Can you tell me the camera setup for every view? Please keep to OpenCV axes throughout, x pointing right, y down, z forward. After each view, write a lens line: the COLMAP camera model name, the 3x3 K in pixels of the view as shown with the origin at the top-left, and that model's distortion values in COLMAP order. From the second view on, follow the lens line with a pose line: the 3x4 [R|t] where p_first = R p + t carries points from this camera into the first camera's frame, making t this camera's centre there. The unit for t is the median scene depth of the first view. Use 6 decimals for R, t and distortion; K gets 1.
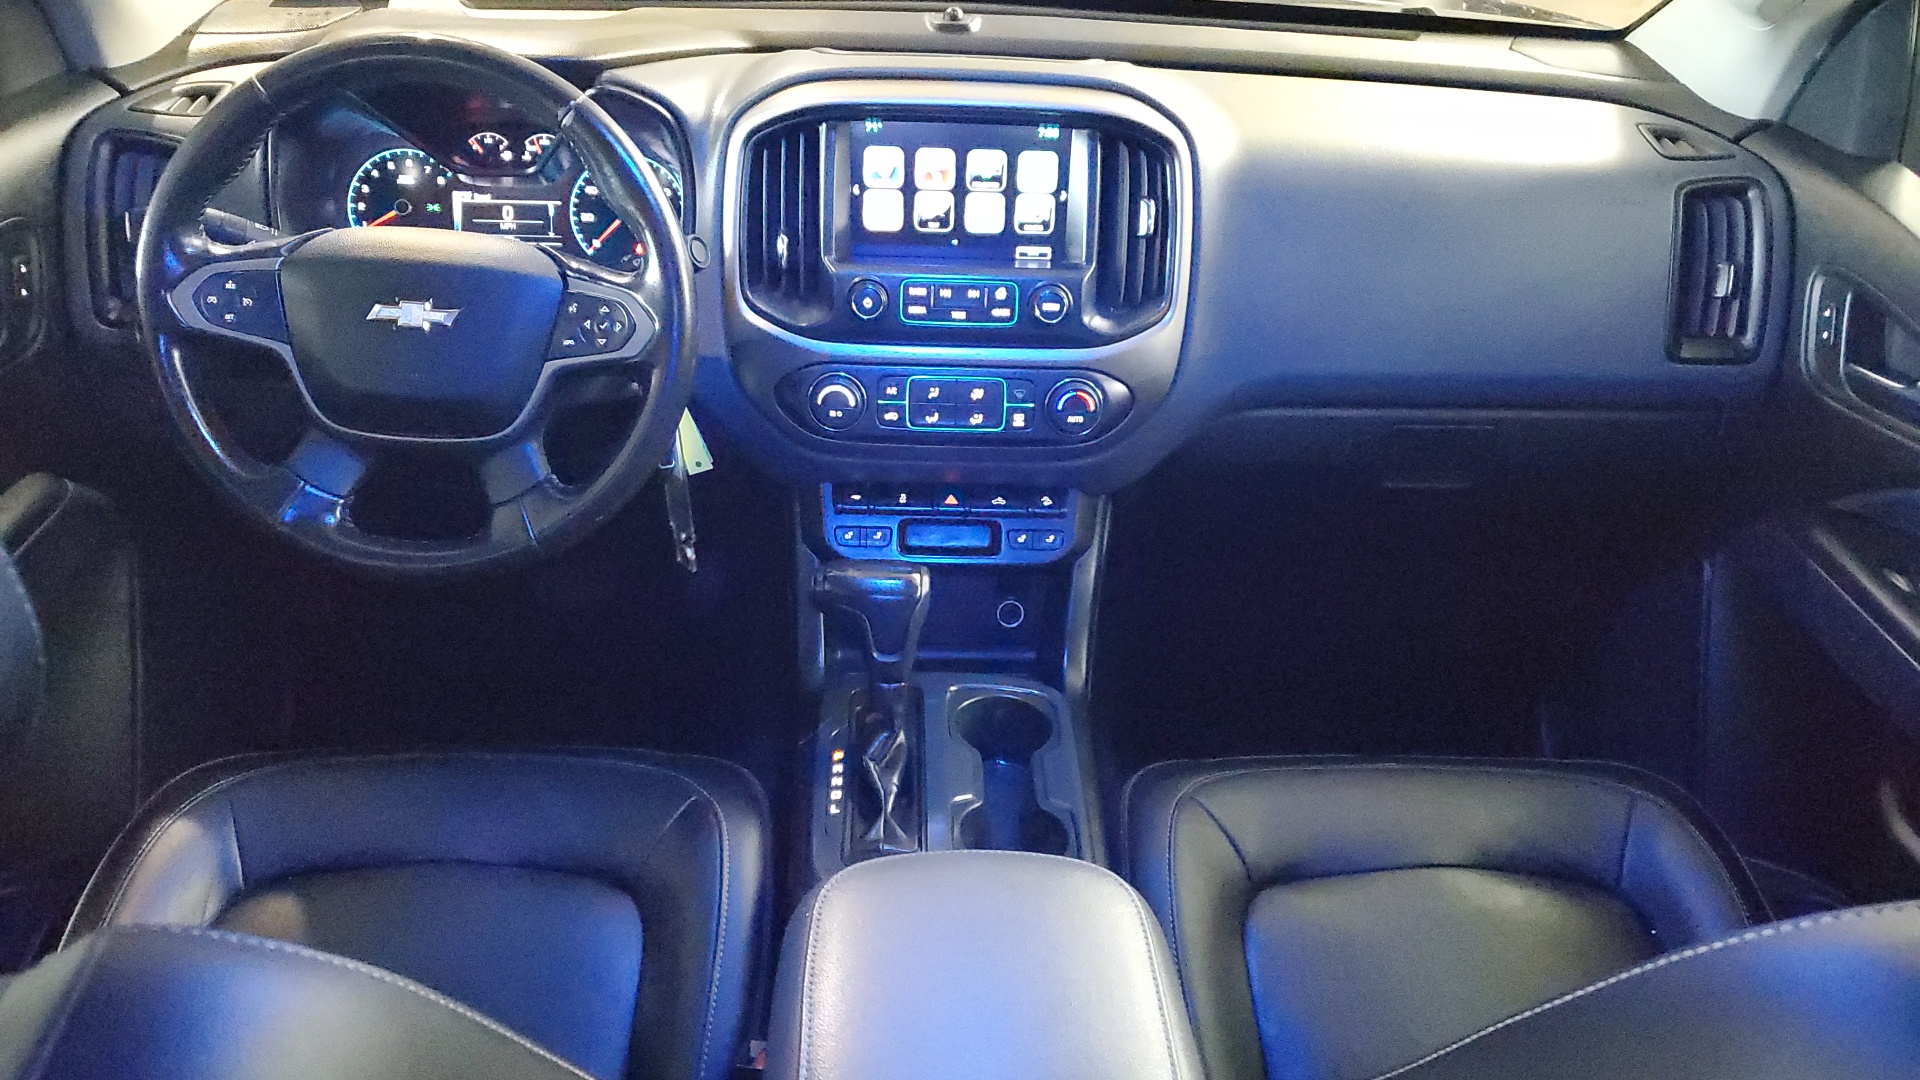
lens RADIAL K [[1498.8, 0, 987.7], [0, 1498.8, 535.7], [0, 0, 1]] dist [-0.008518, -0.004987]
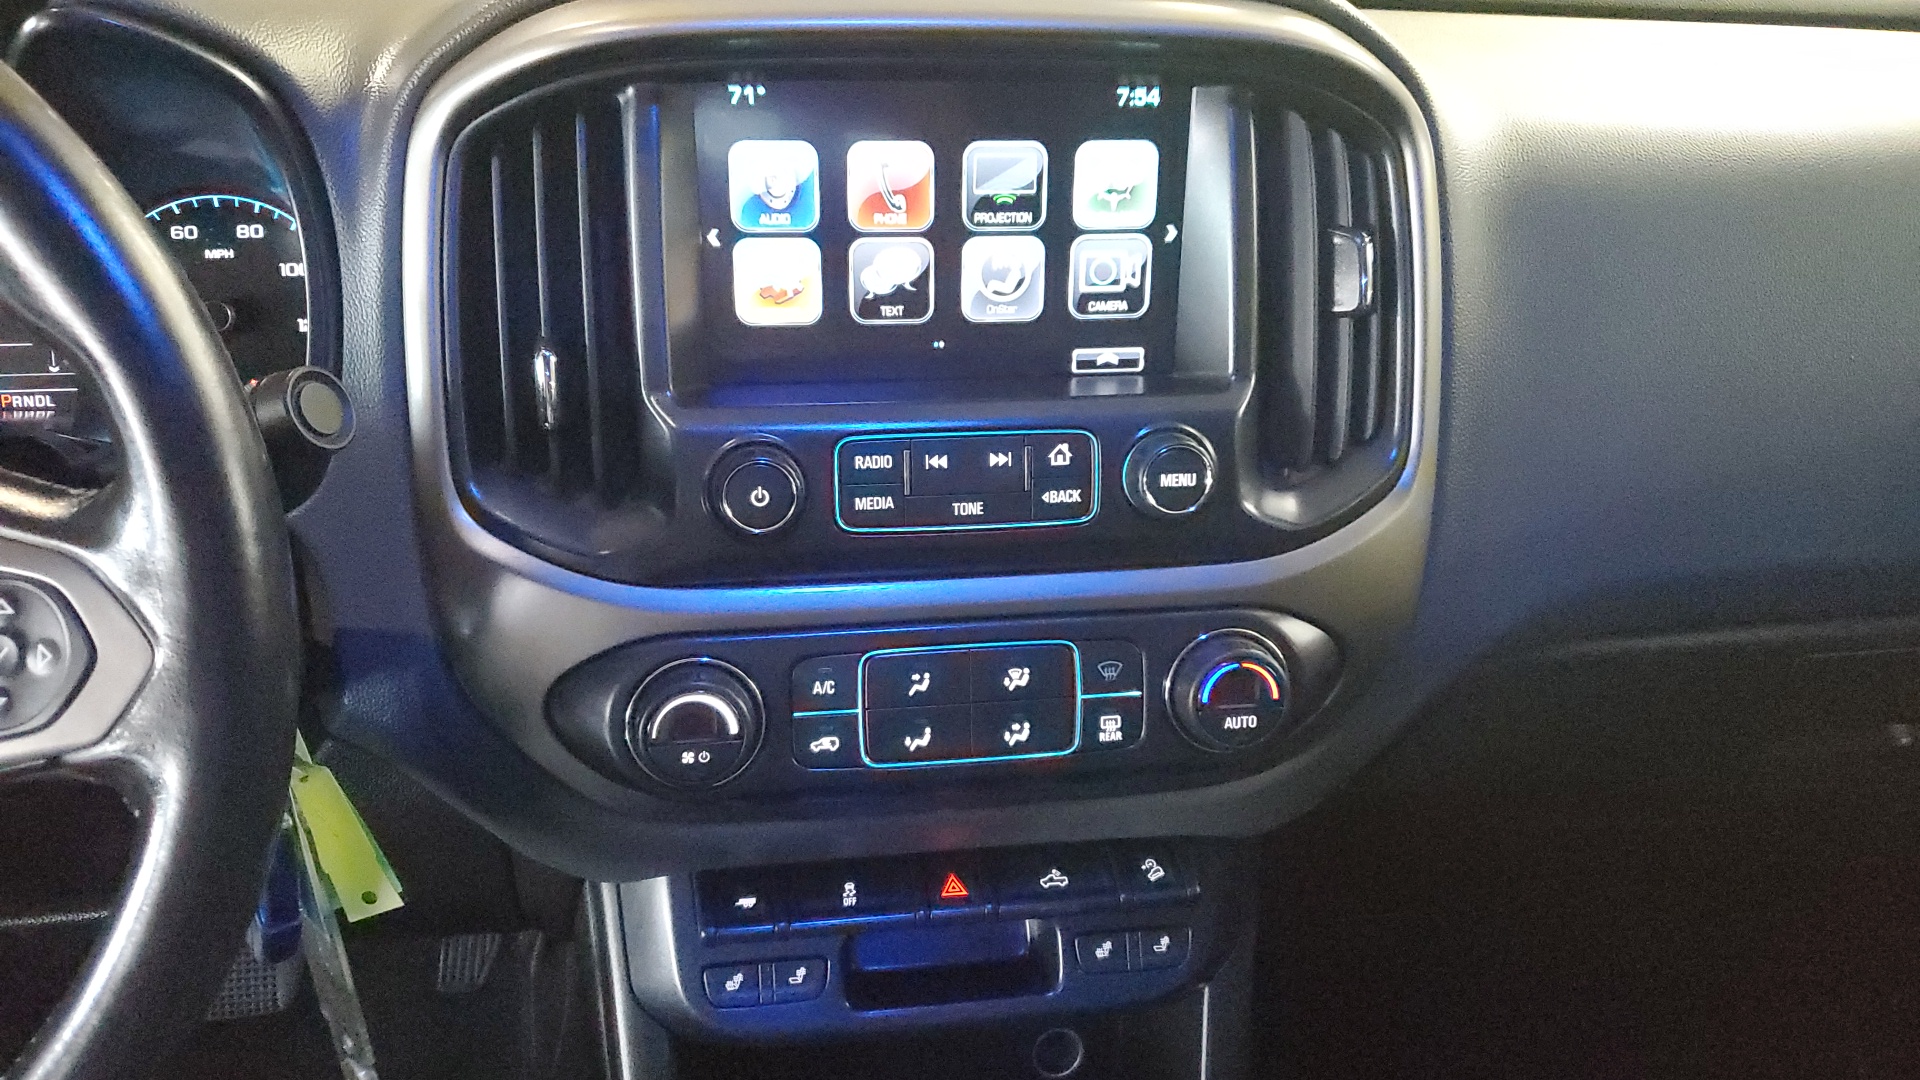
lens RADIAL K [[1454.7, 0, 964.6], [0, 1454.7, 556.6], [0, 0, 1]] dist [0.154733, -0.000753]
pose [[0.992739, -0.065299, 0.101018, -0.063224], [0.069944, 0.996618, -0.043133, -0.111470], [-0.097860, 0.049885, 0.993949, 0.556962]]
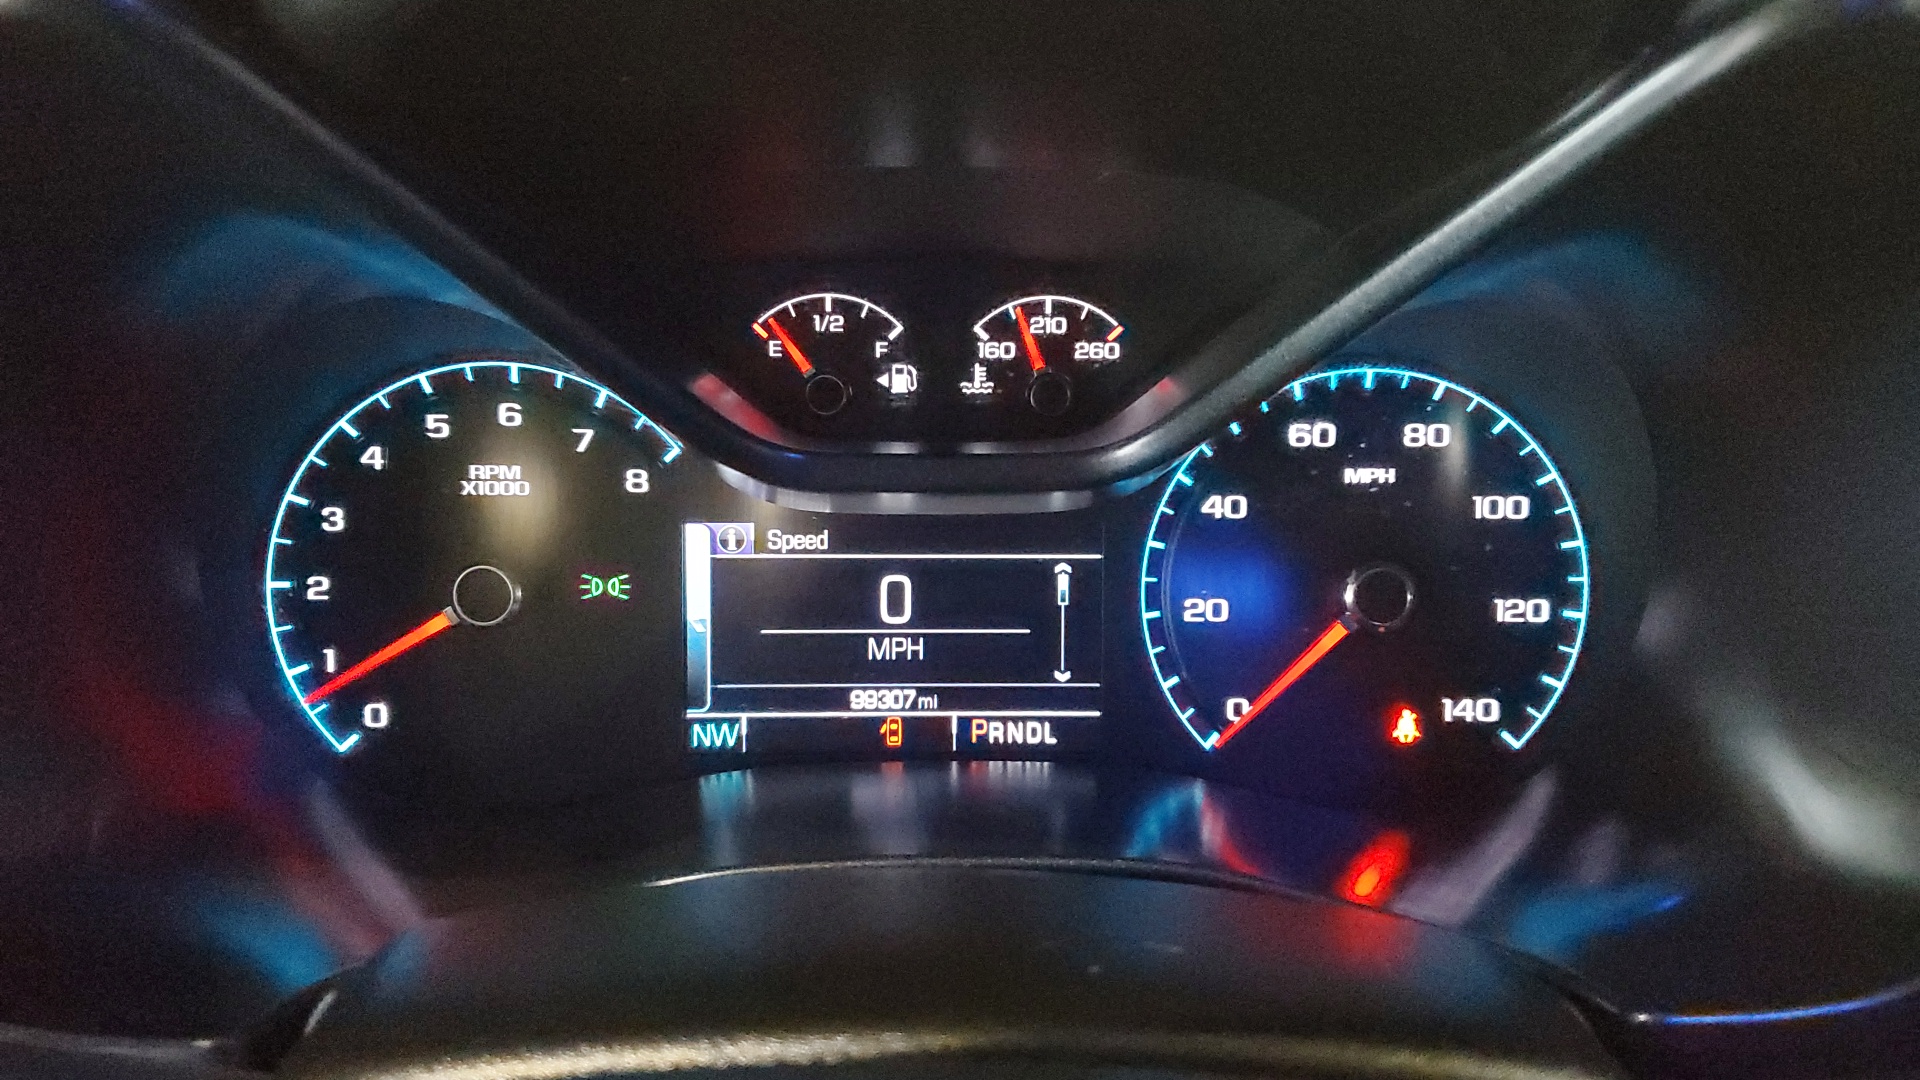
lens RADIAL K [[1460.5, 0, 959.5], [0, 1460.5, 553.8], [0, 0, 1]] dist [0.025123, 0.000950]
pose [[0.999916, -0.012195, -0.004409, -0.329711], [0.011927, 0.998331, -0.056503, -0.223616], [0.005090, 0.056446, 0.998393, 0.802191]]
